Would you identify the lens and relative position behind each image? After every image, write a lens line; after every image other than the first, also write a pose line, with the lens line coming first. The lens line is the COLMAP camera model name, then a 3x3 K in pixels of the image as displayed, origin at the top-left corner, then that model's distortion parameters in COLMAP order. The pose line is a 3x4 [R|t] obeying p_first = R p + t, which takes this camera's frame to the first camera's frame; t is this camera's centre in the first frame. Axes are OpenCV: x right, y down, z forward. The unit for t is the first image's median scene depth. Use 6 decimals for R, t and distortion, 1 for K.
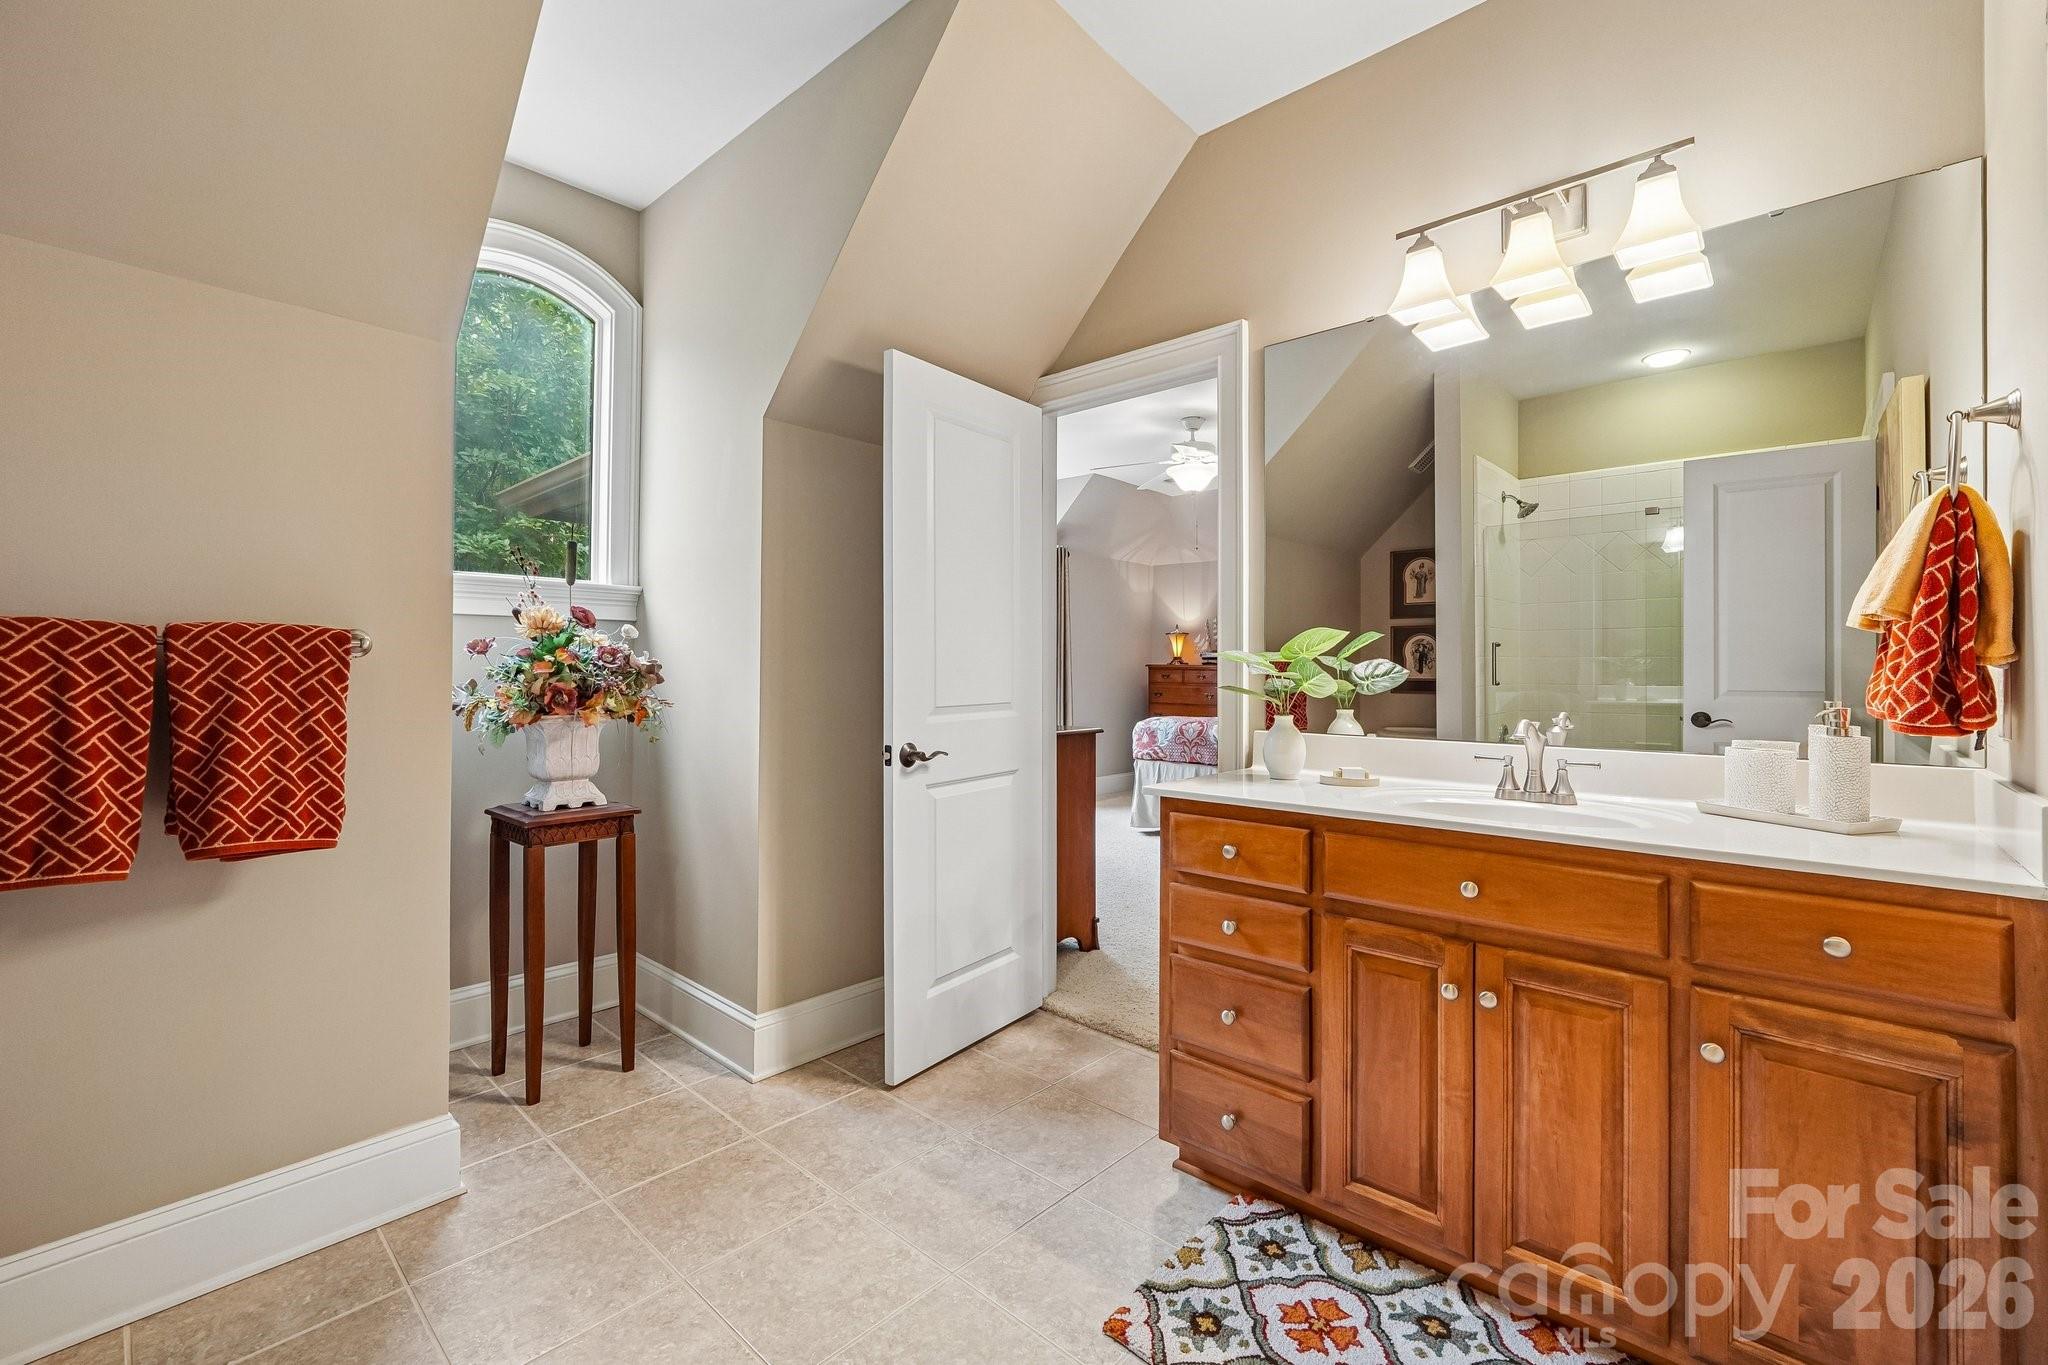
lens RADIAL K [[861.7, 0, 1023.3], [0, 861.7, 669.5], [0, 0, 1]] dist [0.000525, 0.000239]
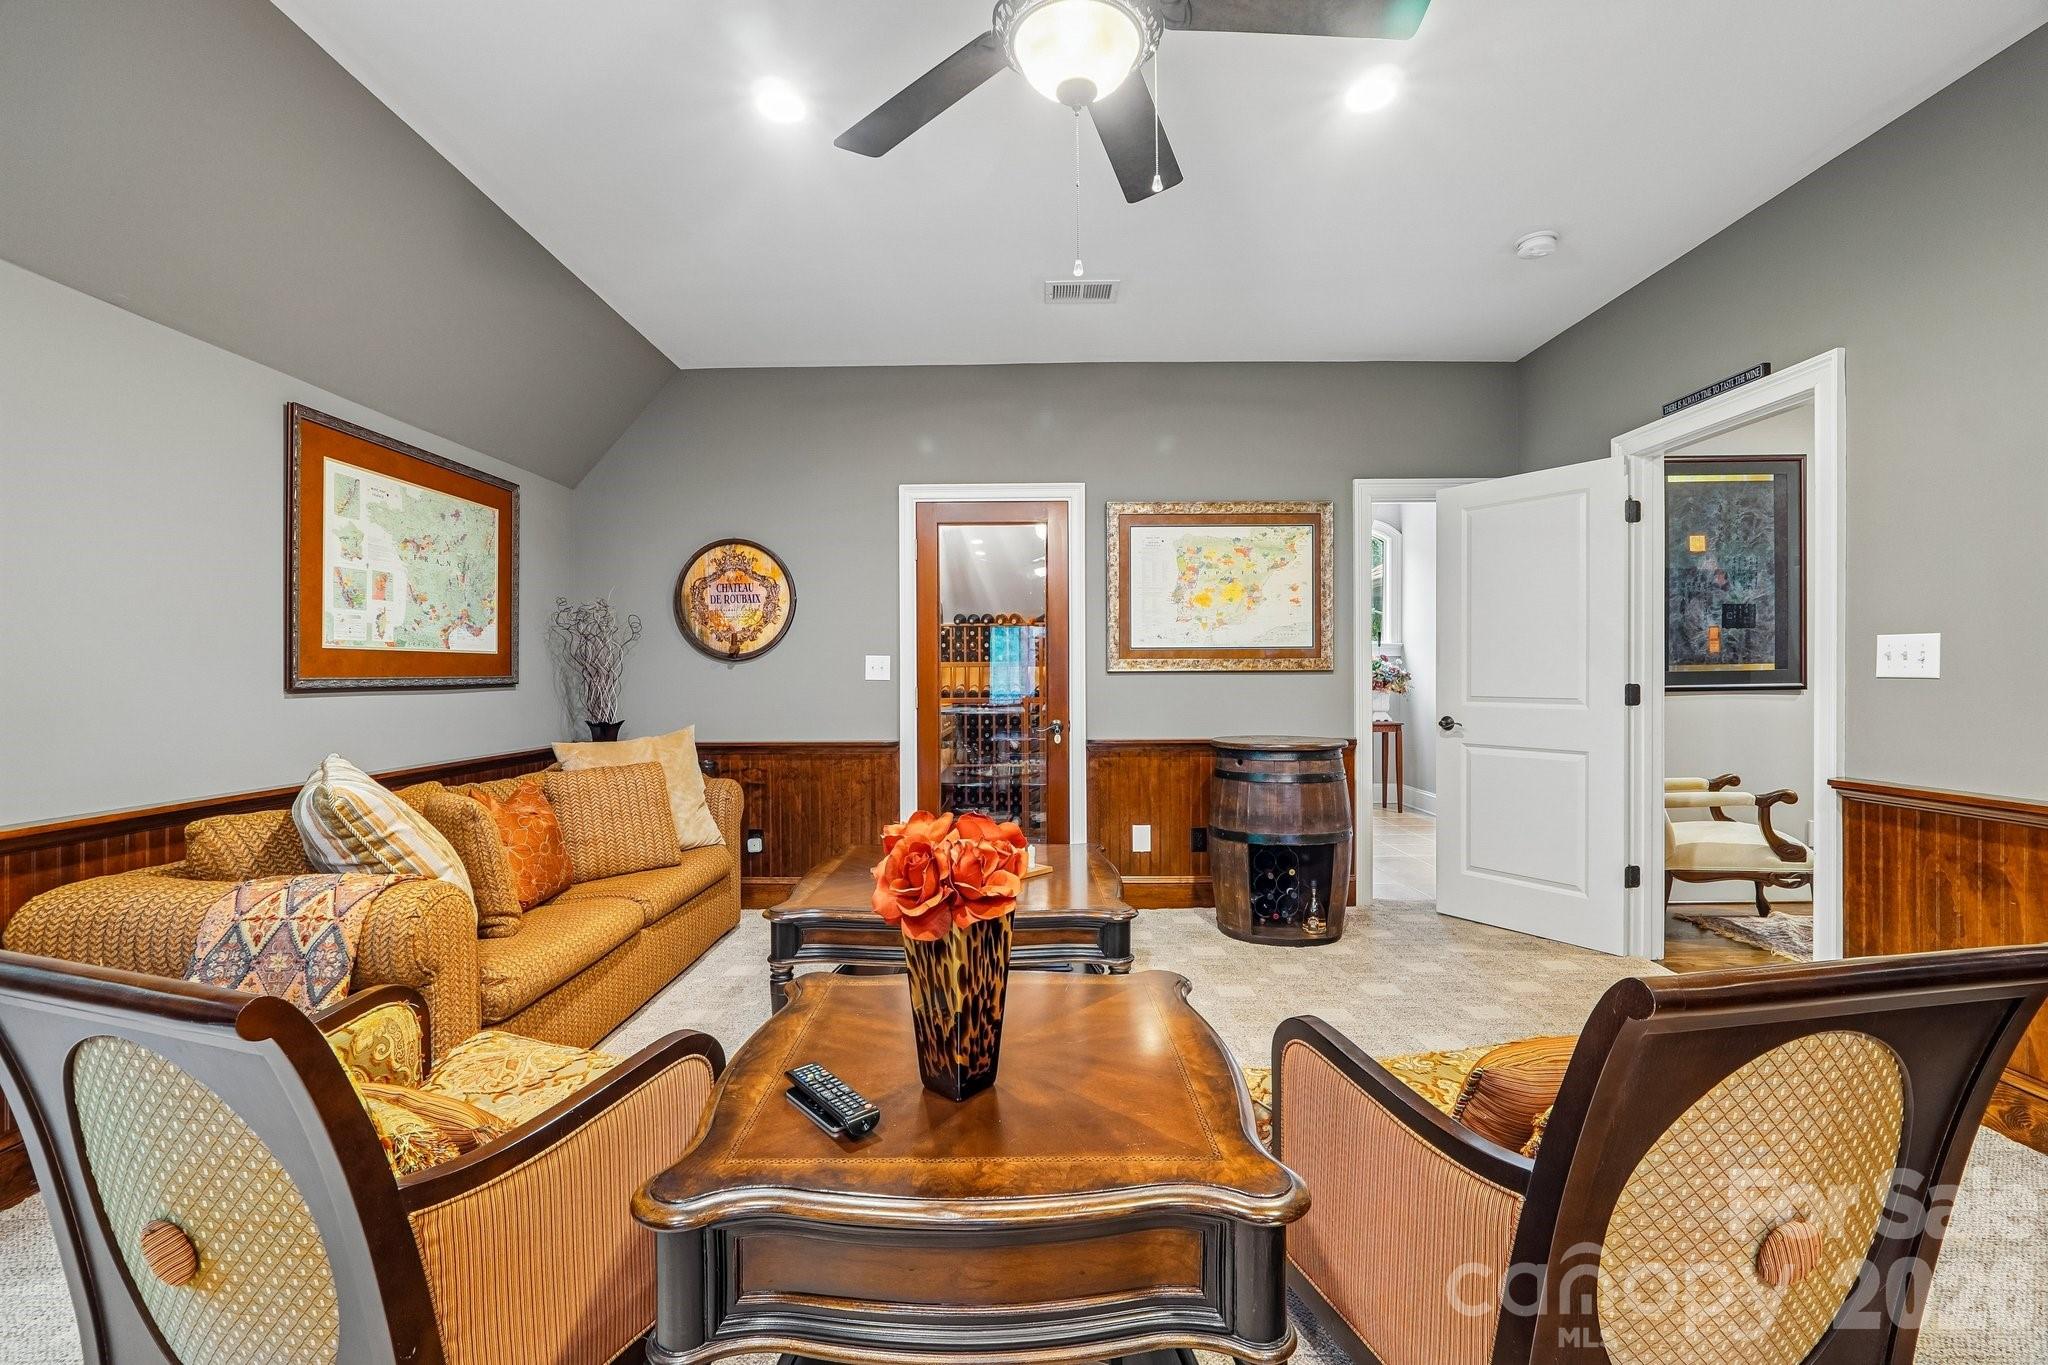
lens RADIAL K [[861.7, 0, 1023.3], [0, 861.7, 669.5], [0, 0, 1]] dist [0.000525, 0.000239]
pose [[0.668232, -0.008496, -0.743905, 0.862694], [0.006267, 0.999964, -0.005792, -0.009864], [0.743927, -0.000792, 0.668260, -1.896379]]
